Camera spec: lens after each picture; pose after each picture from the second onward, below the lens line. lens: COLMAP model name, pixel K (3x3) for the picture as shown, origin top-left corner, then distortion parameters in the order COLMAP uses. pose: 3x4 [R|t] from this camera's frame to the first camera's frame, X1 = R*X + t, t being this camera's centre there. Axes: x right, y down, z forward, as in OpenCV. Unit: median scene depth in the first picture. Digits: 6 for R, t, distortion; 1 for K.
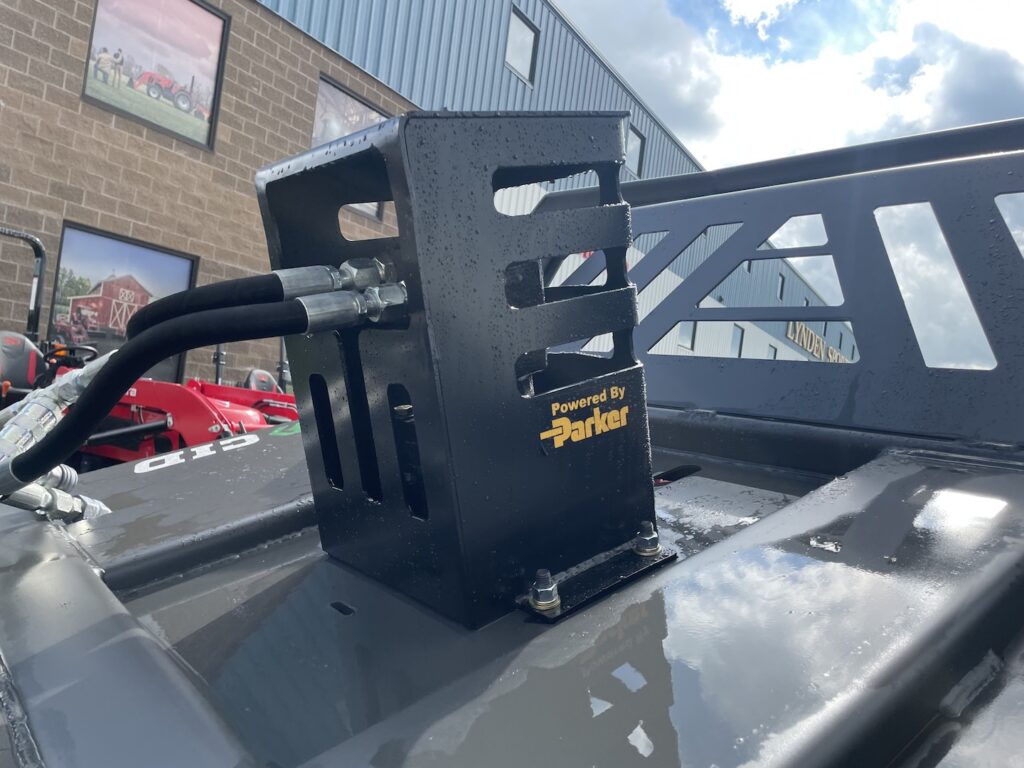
lens RADIAL K [[777.1, 0, 522.8], [0, 777.1, 371.3], [0, 0, 1]] dist [0.101821, -0.137814]
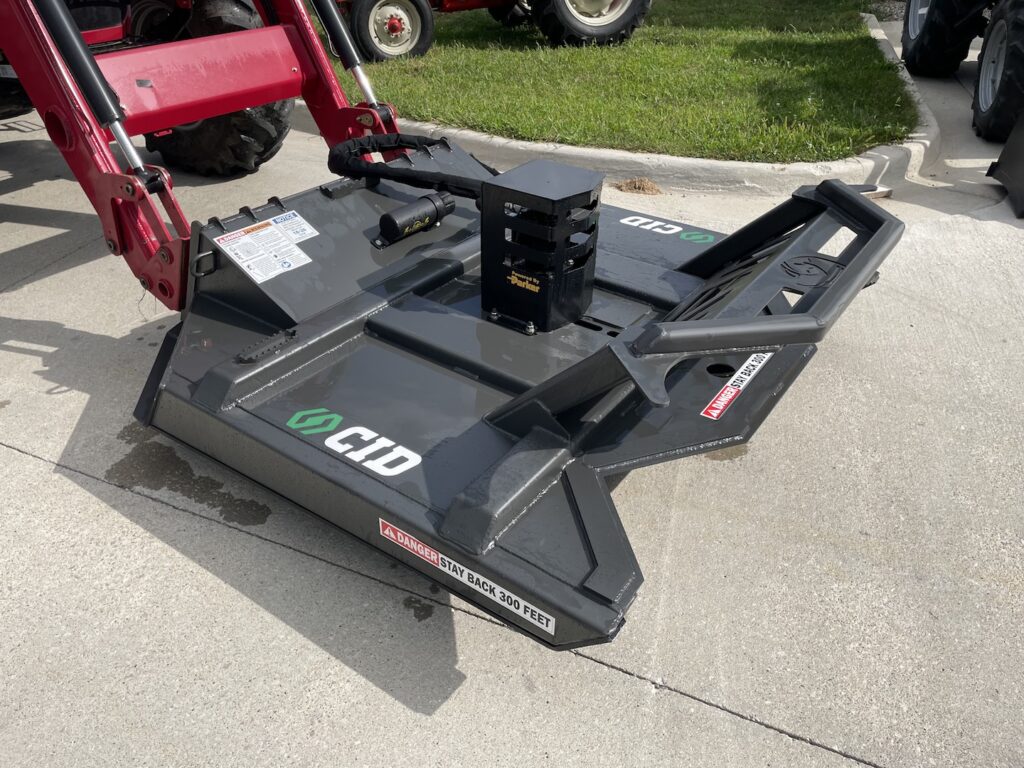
lens RADIAL K [[775.9, 0, 511.5], [0, 775.9, 368.3], [0, 0, 1]] dist [0.103938, -0.142626]
pose [[0.248333, 0.614035, -0.749194, 2.771178], [-0.229076, 0.788710, 0.570491, -1.518422], [0.941199, 0.029950, 0.336524, -0.117138]]
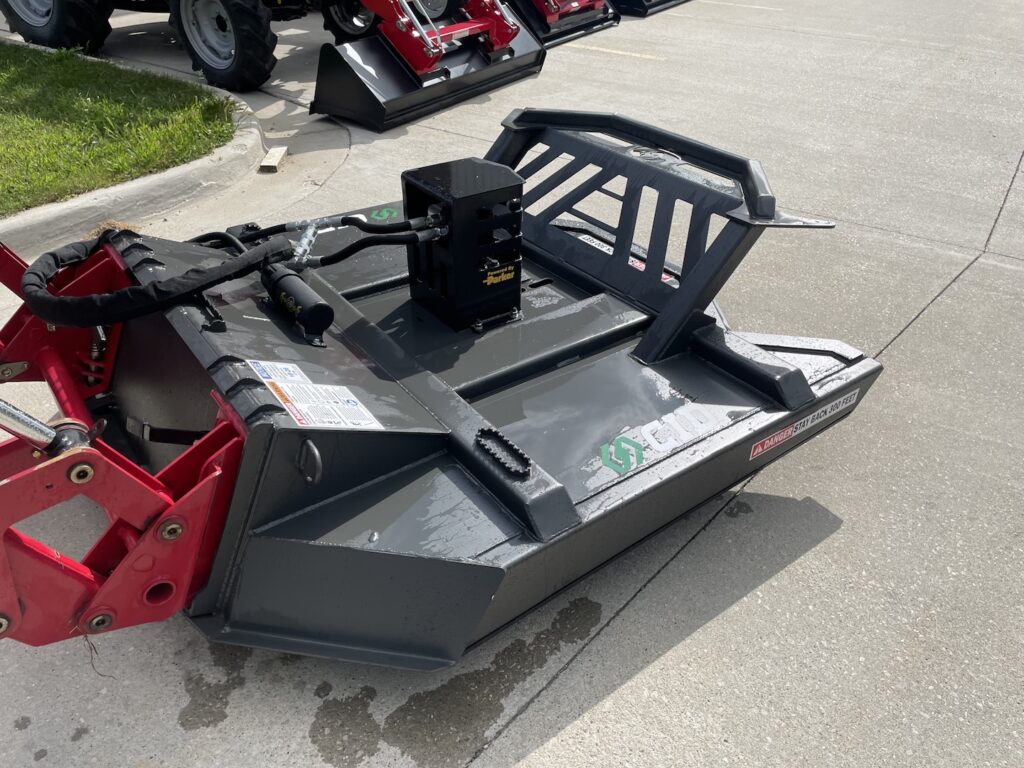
lens RADIAL K [[777.1, 0, 522.8], [0, 777.1, 371.3], [0, 0, 1]] dist [0.101821, -0.137814]
pose [[0.989695, 0.141288, 0.023252, 0.165761], [-0.139648, 0.916524, 0.374810, -0.836888], [0.031645, -0.374195, 0.926810, -2.240979]]
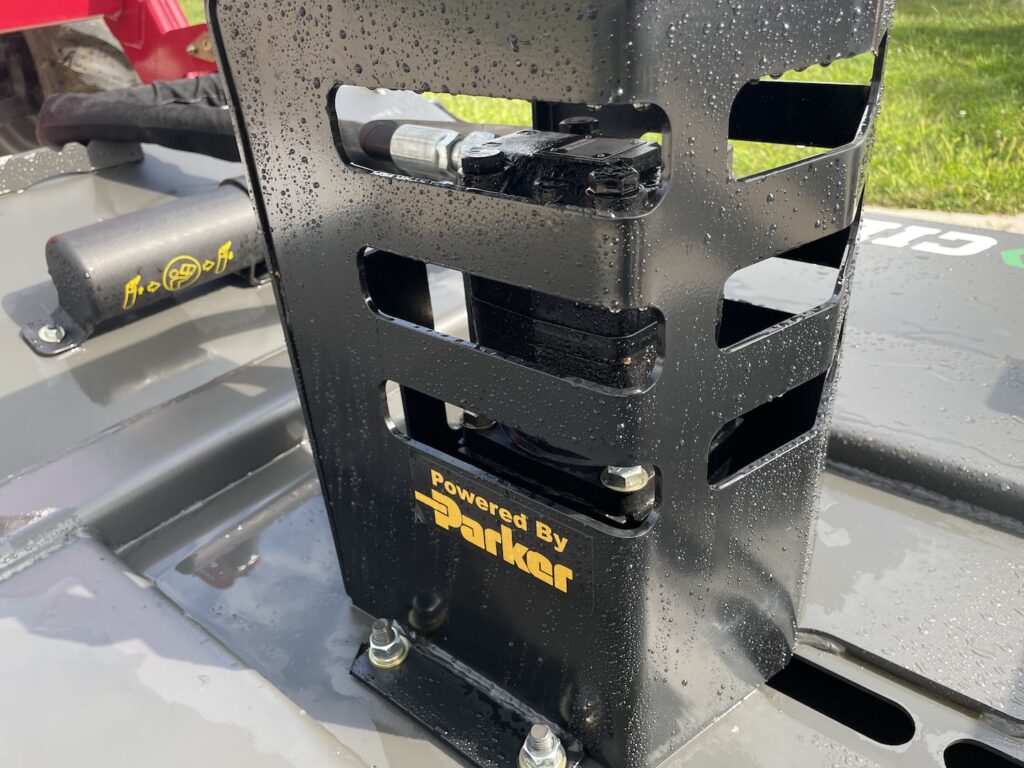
lens RADIAL K [[777.1, 0, 522.8], [0, 777.1, 371.3], [0, 0, 1]] dist [0.101821, -0.137814]
pose [[0.194041, 0.557771, -0.806994, 0.519816], [-0.137447, 0.829973, 0.540605, -0.378182], [0.971317, 0.006019, 0.237713, 0.909076]]
